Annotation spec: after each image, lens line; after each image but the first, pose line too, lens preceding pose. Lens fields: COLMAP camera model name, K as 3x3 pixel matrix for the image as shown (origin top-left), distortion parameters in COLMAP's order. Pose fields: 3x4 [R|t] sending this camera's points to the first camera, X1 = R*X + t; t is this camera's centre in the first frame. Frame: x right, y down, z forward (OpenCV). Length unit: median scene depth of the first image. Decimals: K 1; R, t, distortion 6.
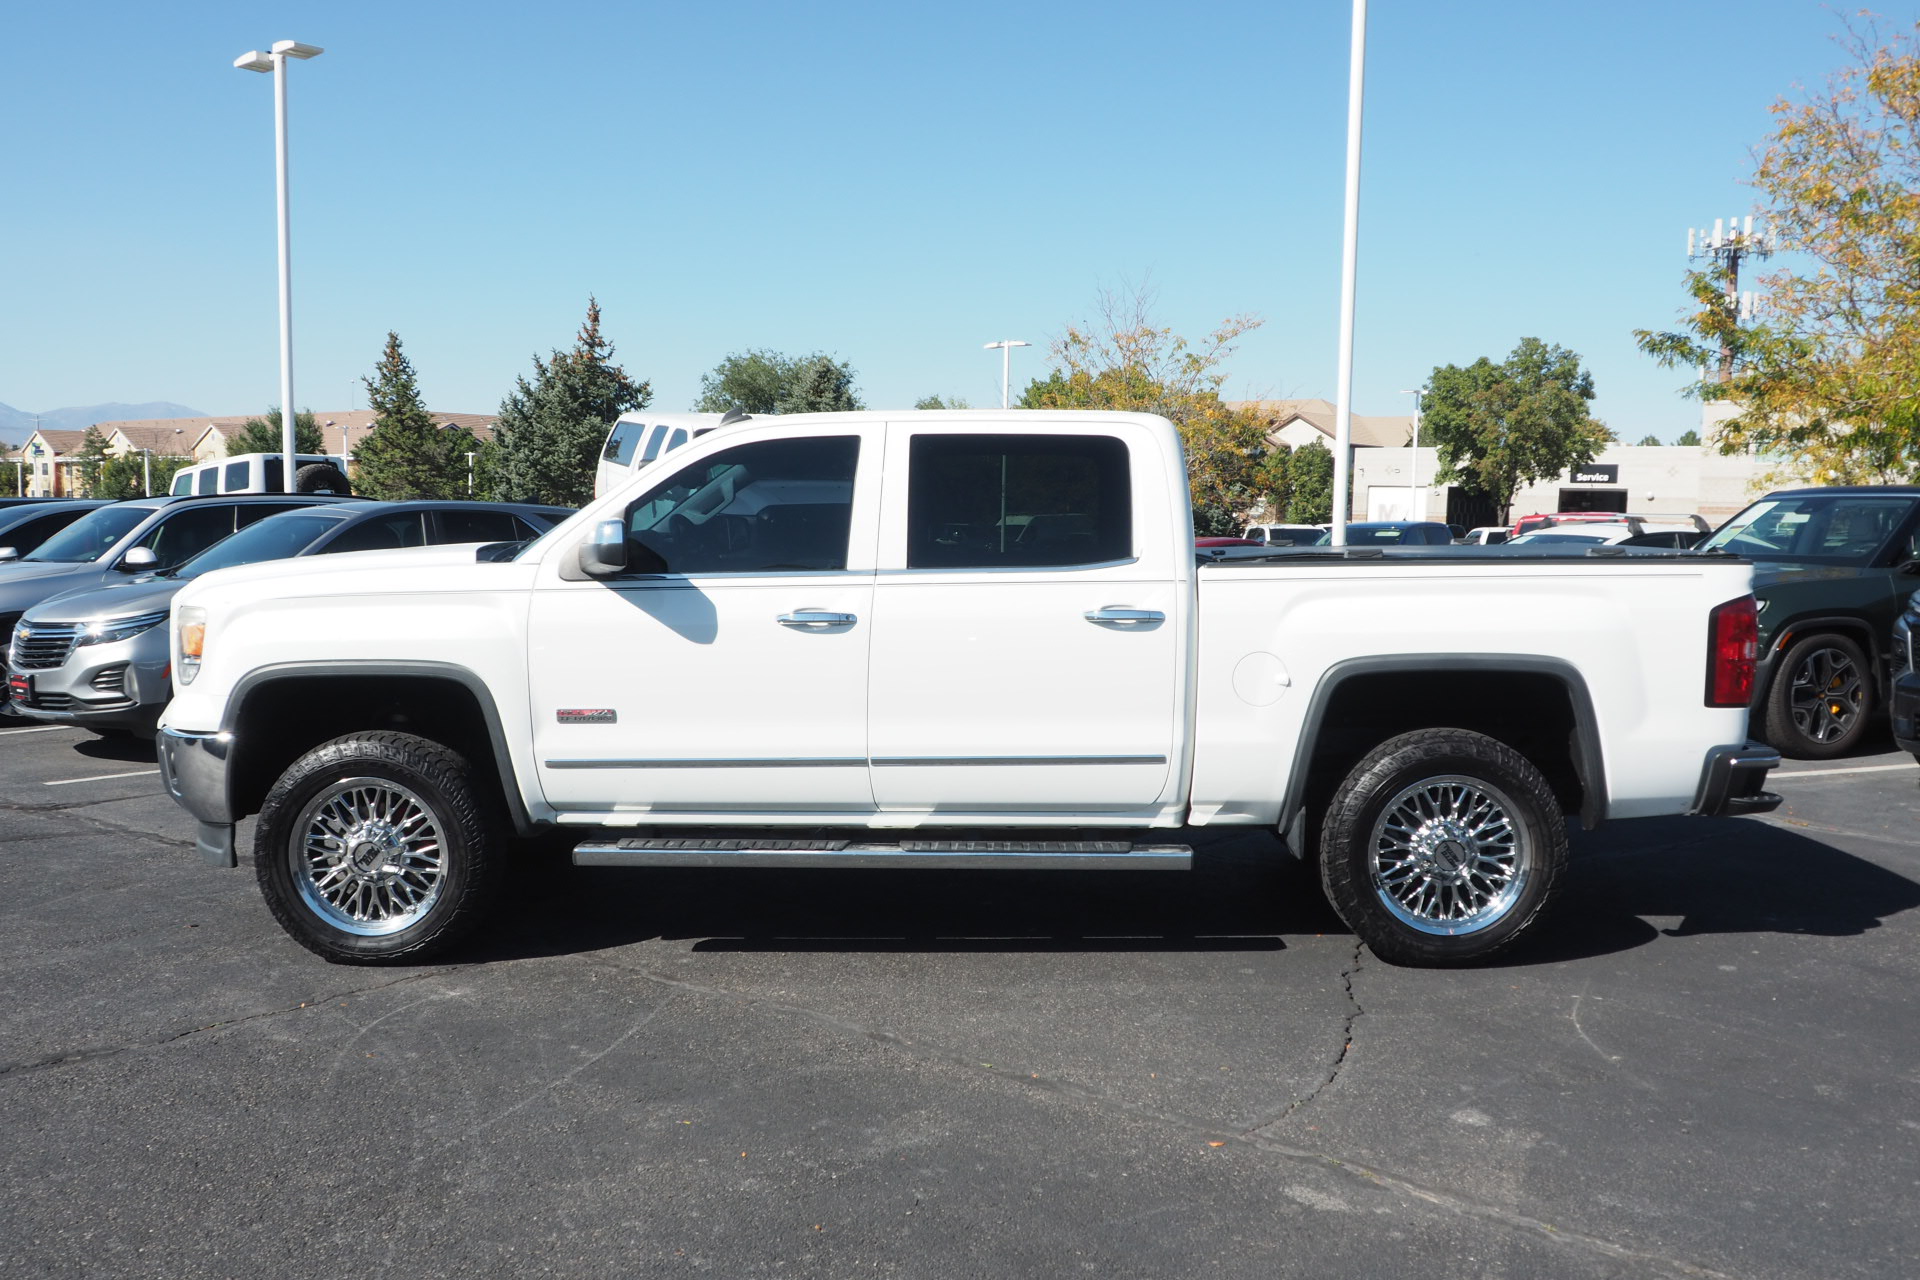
lens RADIAL K [[1610.3, 0, 971.7], [0, 1610.3, 650.7], [0, 0, 1]] dist [-0.014724, 0.001902]
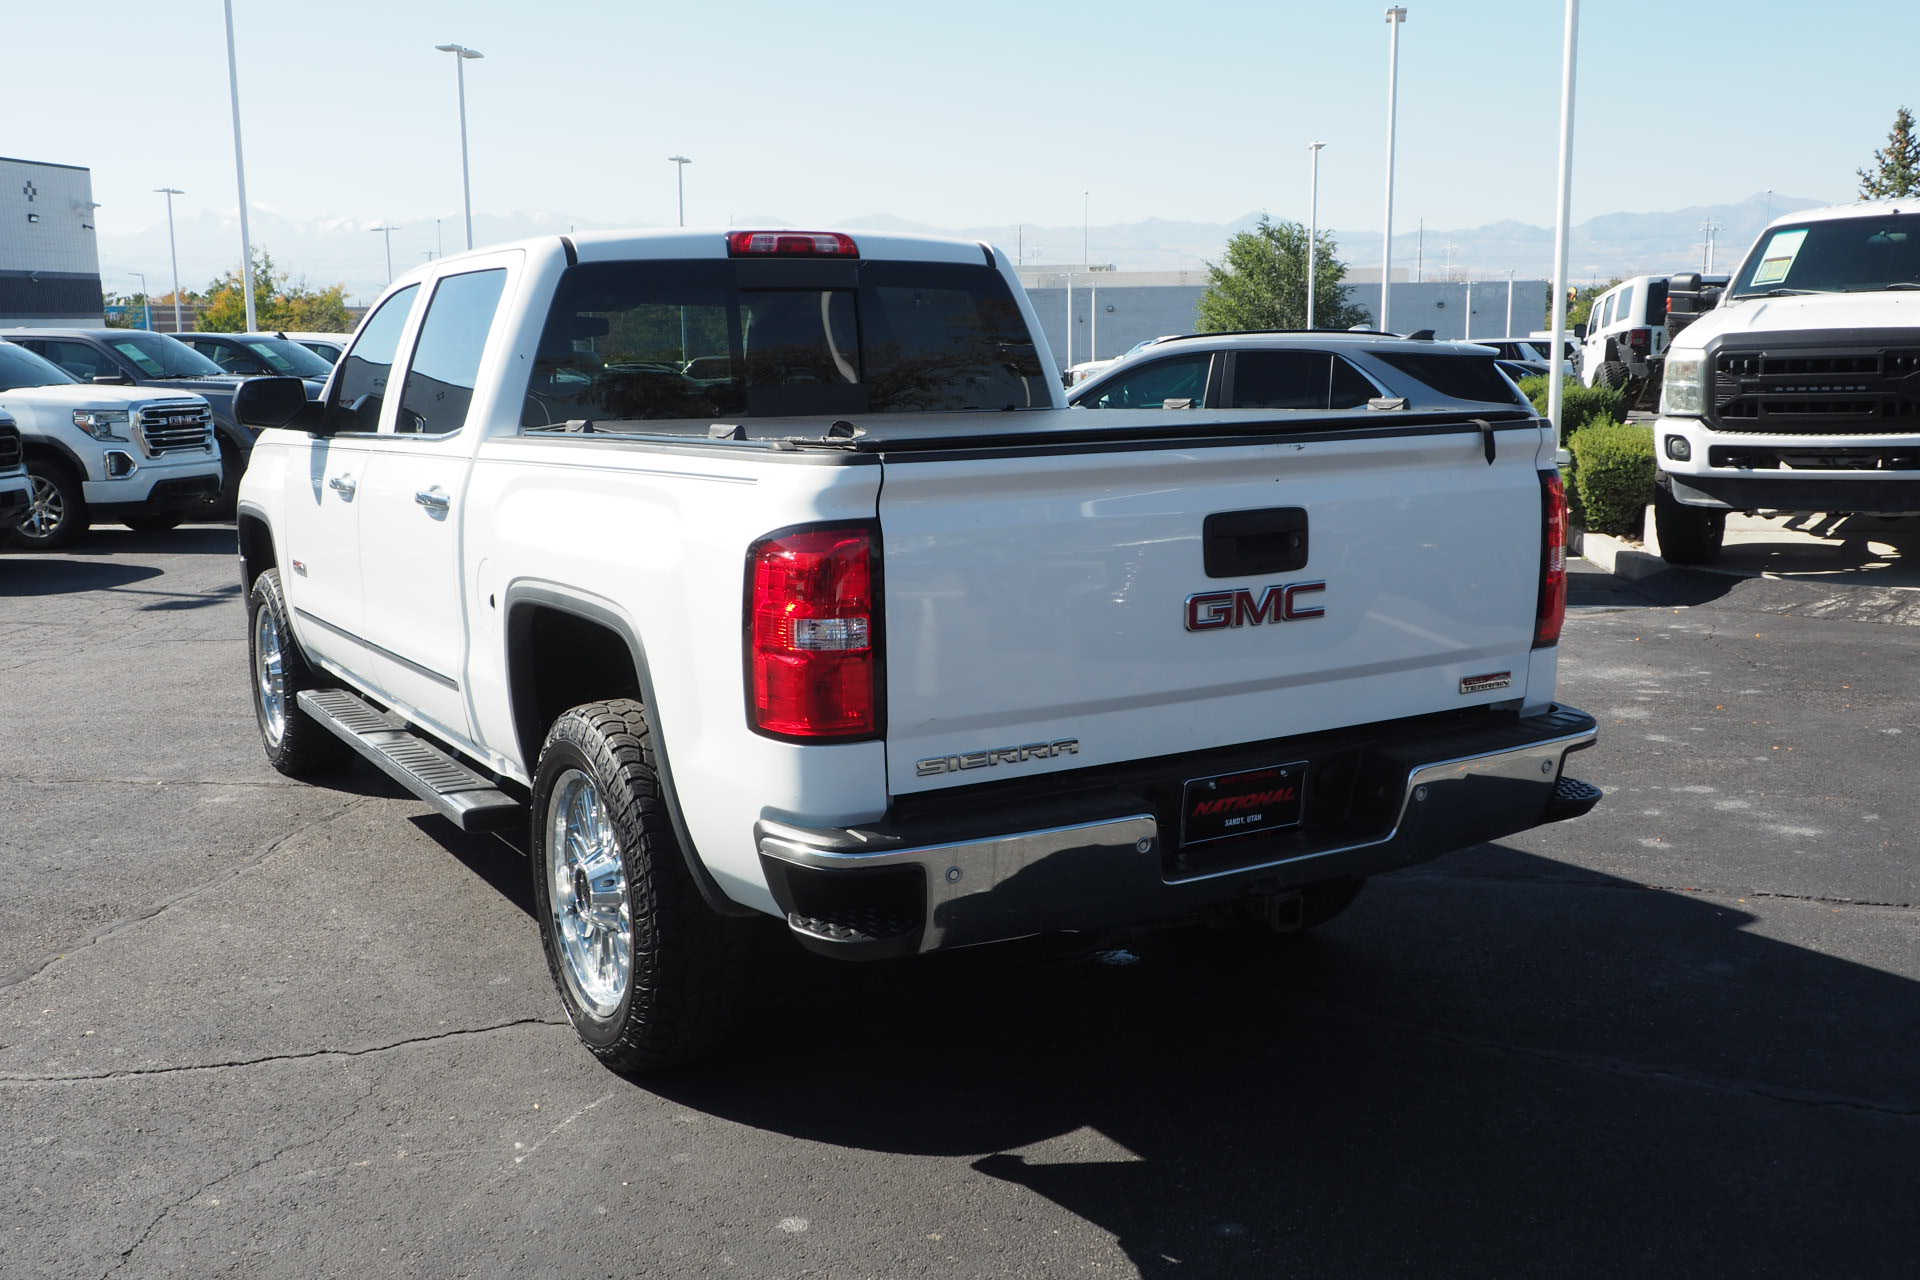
lens RADIAL K [[1863.0, 0, 946.9], [0, 1863.0, 638.1], [0, 0, 1]] dist [-0.035201, 0.000000]
pose [[0.505541, 0.115572, -0.855027, 0.199027], [-0.049286, 0.993238, 0.105113, -0.013585], [0.861394, -0.010998, 0.507819, 0.141673]]
